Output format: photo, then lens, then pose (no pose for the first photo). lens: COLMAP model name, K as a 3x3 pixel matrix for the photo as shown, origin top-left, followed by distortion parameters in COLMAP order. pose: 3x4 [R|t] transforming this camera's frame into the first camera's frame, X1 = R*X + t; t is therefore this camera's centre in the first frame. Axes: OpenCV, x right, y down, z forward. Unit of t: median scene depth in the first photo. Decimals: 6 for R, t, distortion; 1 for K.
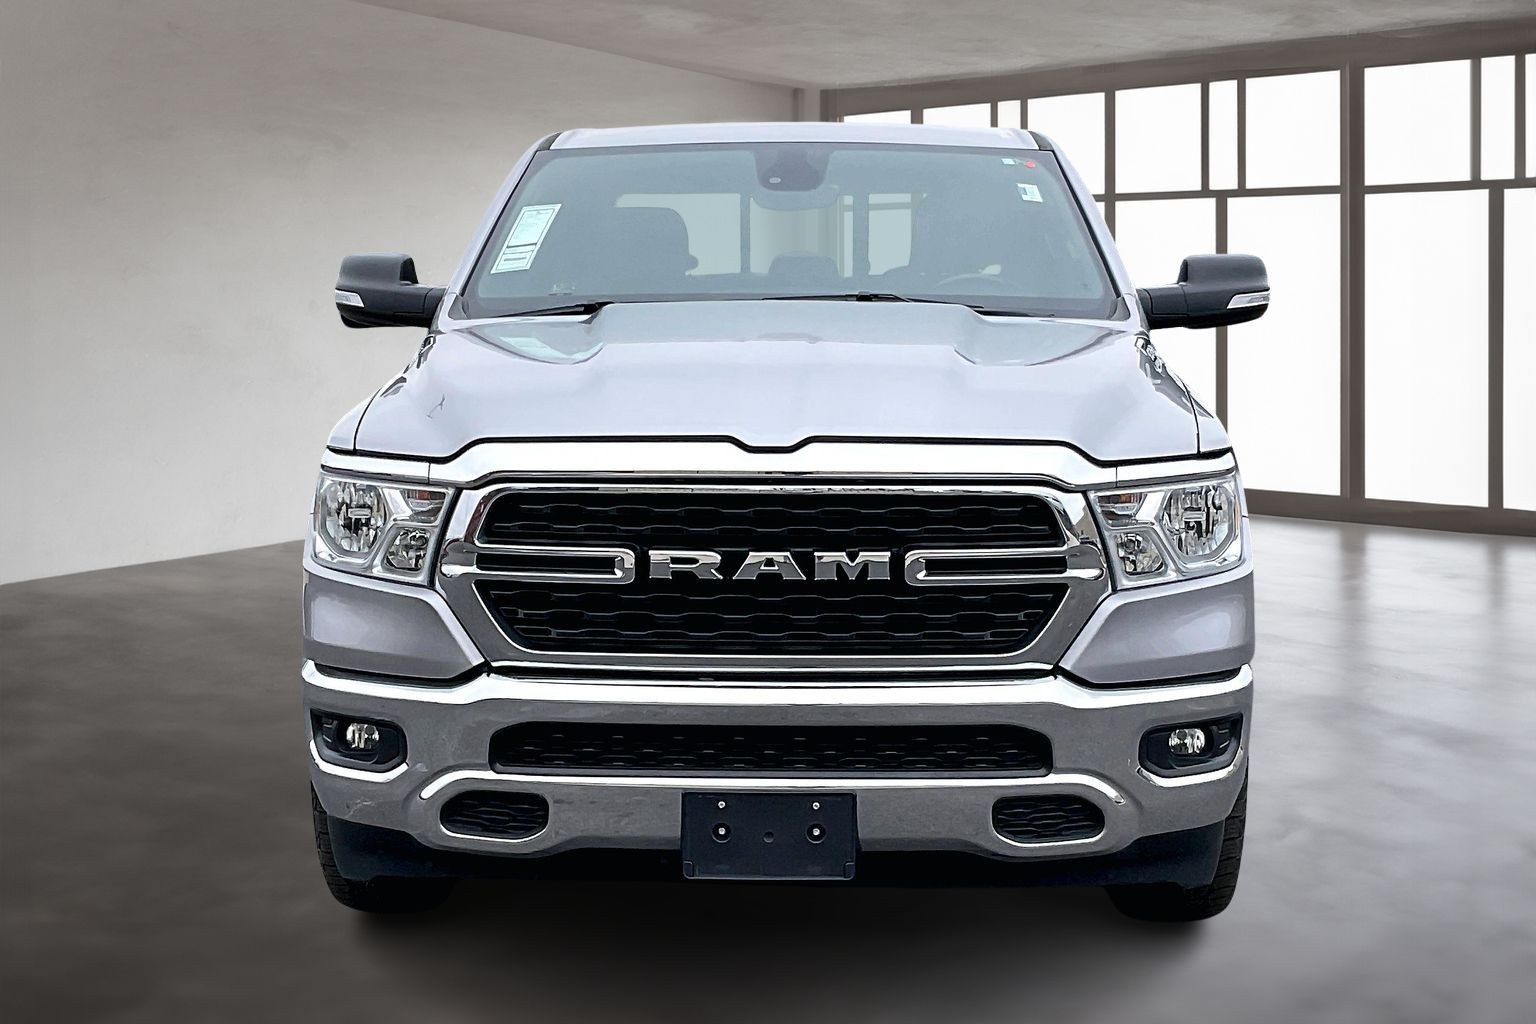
lens RADIAL K [[2613.3, 0, 768.0], [0, 2613.3, 512.0], [0, 0, 1]] dist [-0.238836, 0.009832]
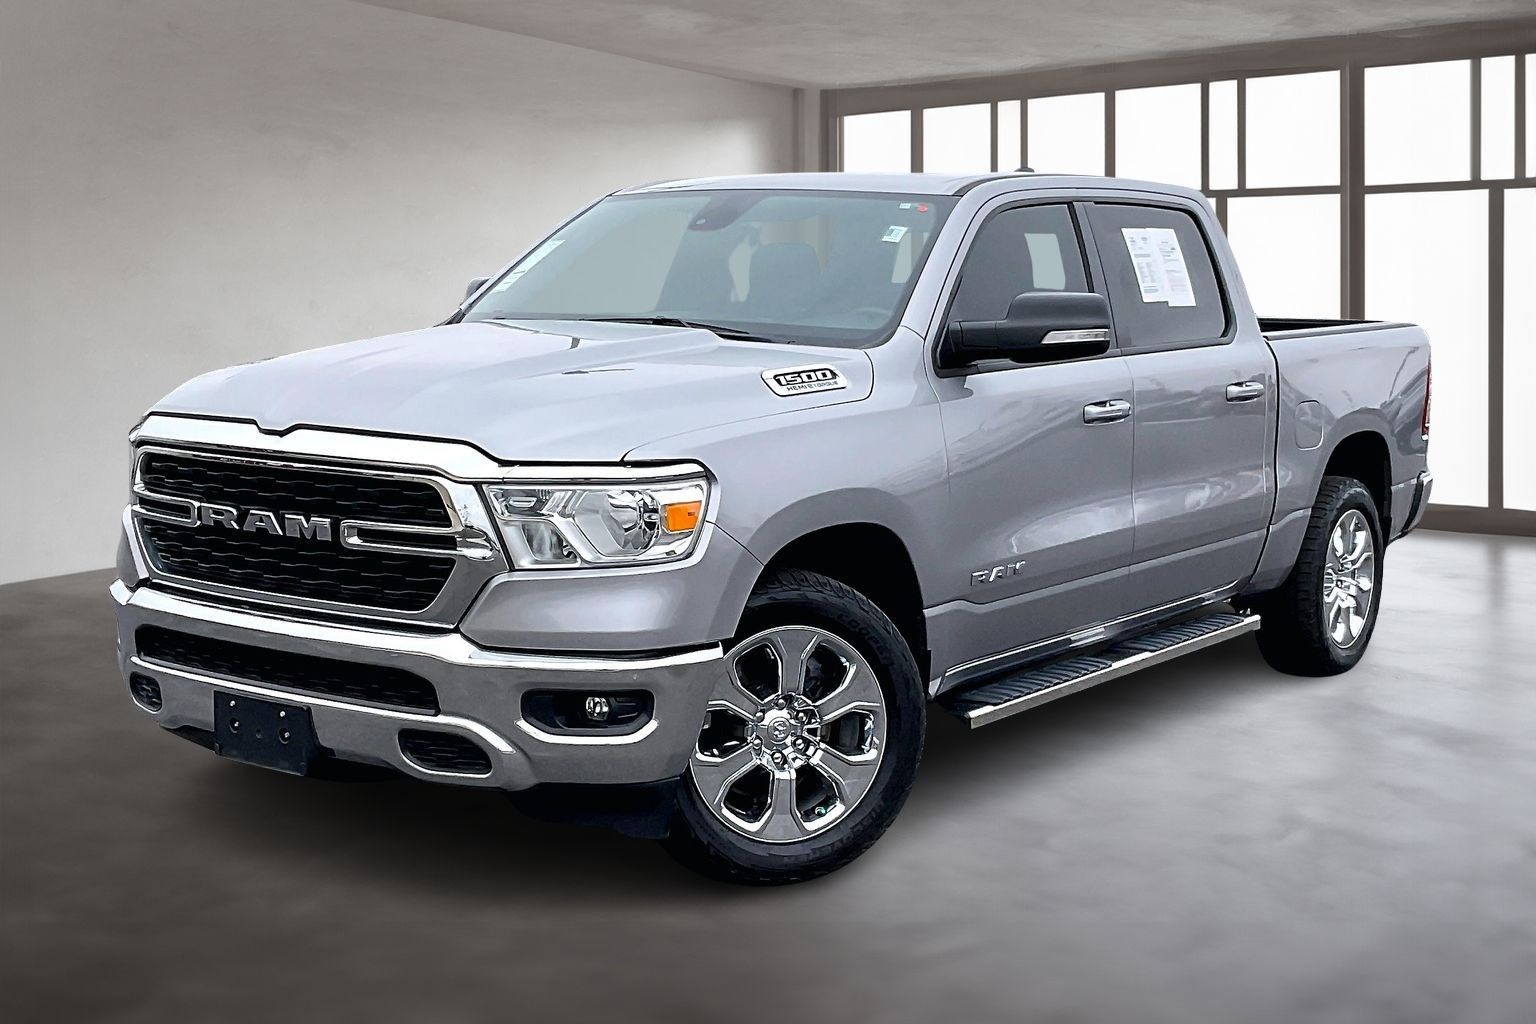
lens RADIAL K [[2214.0, 0, 768.0], [0, 2214.0, 512.0], [0, 0, 1]] dist [0.097082, -0.014713]
pose [[0.825278, 0.083296, -0.558549, 0.802288], [-0.079204, 0.996359, 0.031560, -0.037859], [0.559144, 0.018194, 0.828871, 0.225584]]
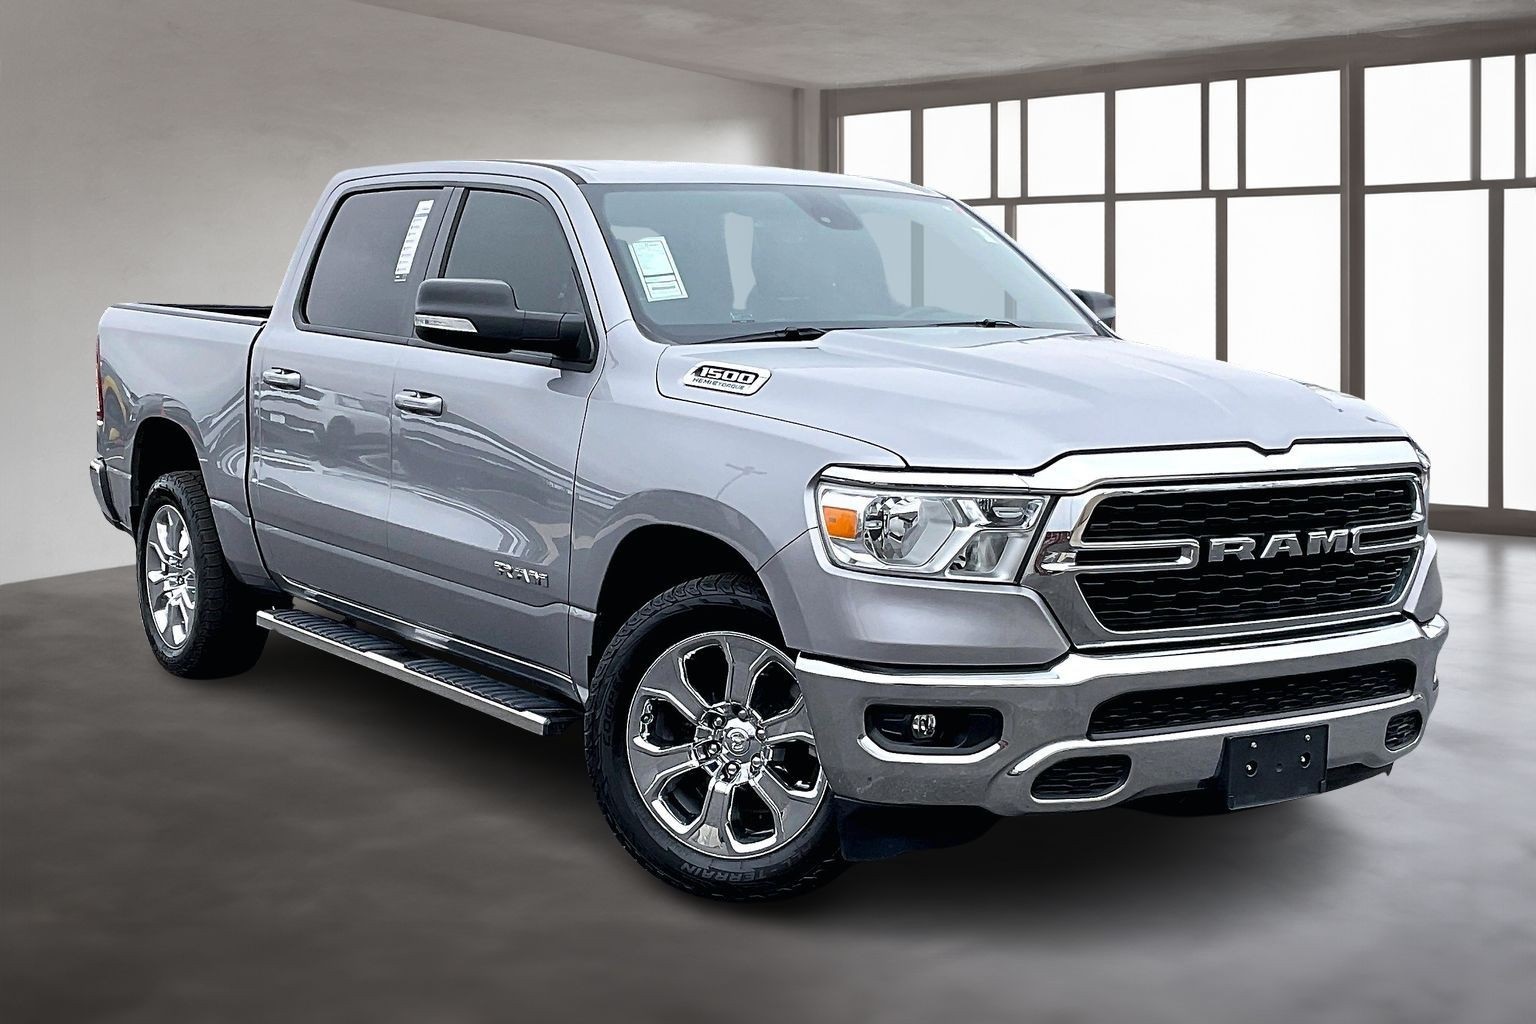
lens RADIAL K [[2214.0, 0, 768.0], [0, 2214.0, 512.0], [0, 0, 1]] dist [0.097082, -0.014713]
pose [[0.804515, -0.053092, 0.591555, -0.797925], [0.047390, 0.998559, 0.025170, -0.032456], [-0.592039, 0.007784, 0.805872, 0.292696]]
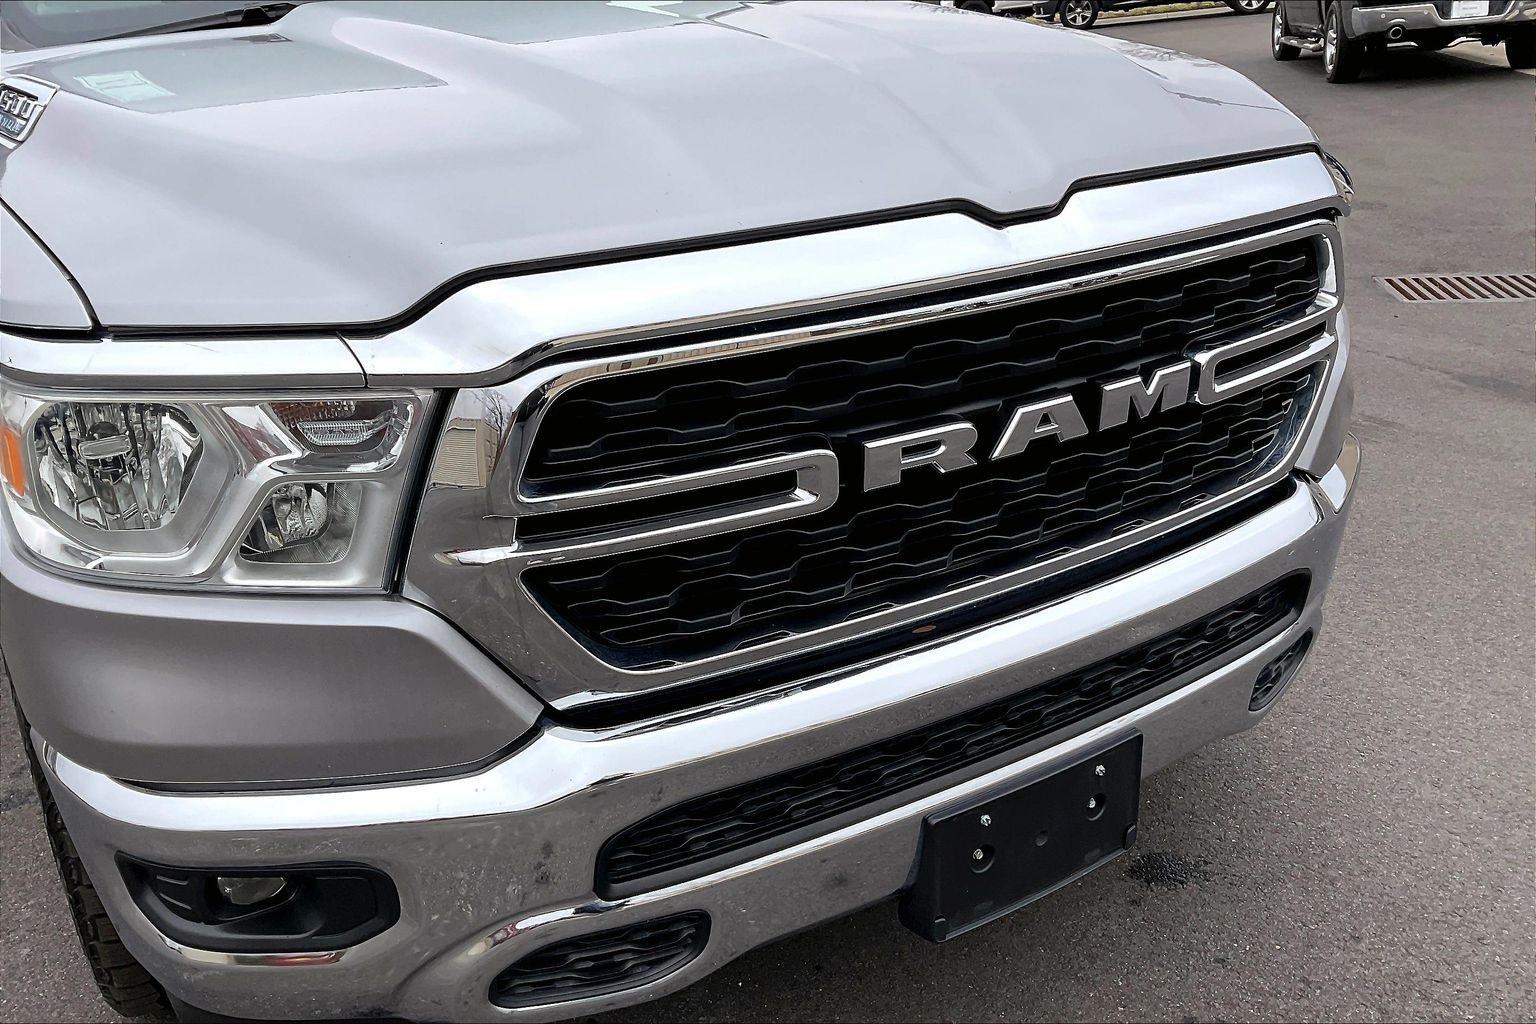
lens RADIAL K [[1296.7, 0, 771.3], [0, 1296.7, 510.0], [0, 0, 1]] dist [0.099772, -0.250107]
pose [[0.833936, -0.242424, 0.495763, -0.190145], [0.108176, 0.952729, 0.283910, -0.047430], [-0.541155, -0.183133, 0.820740, 0.780272]]
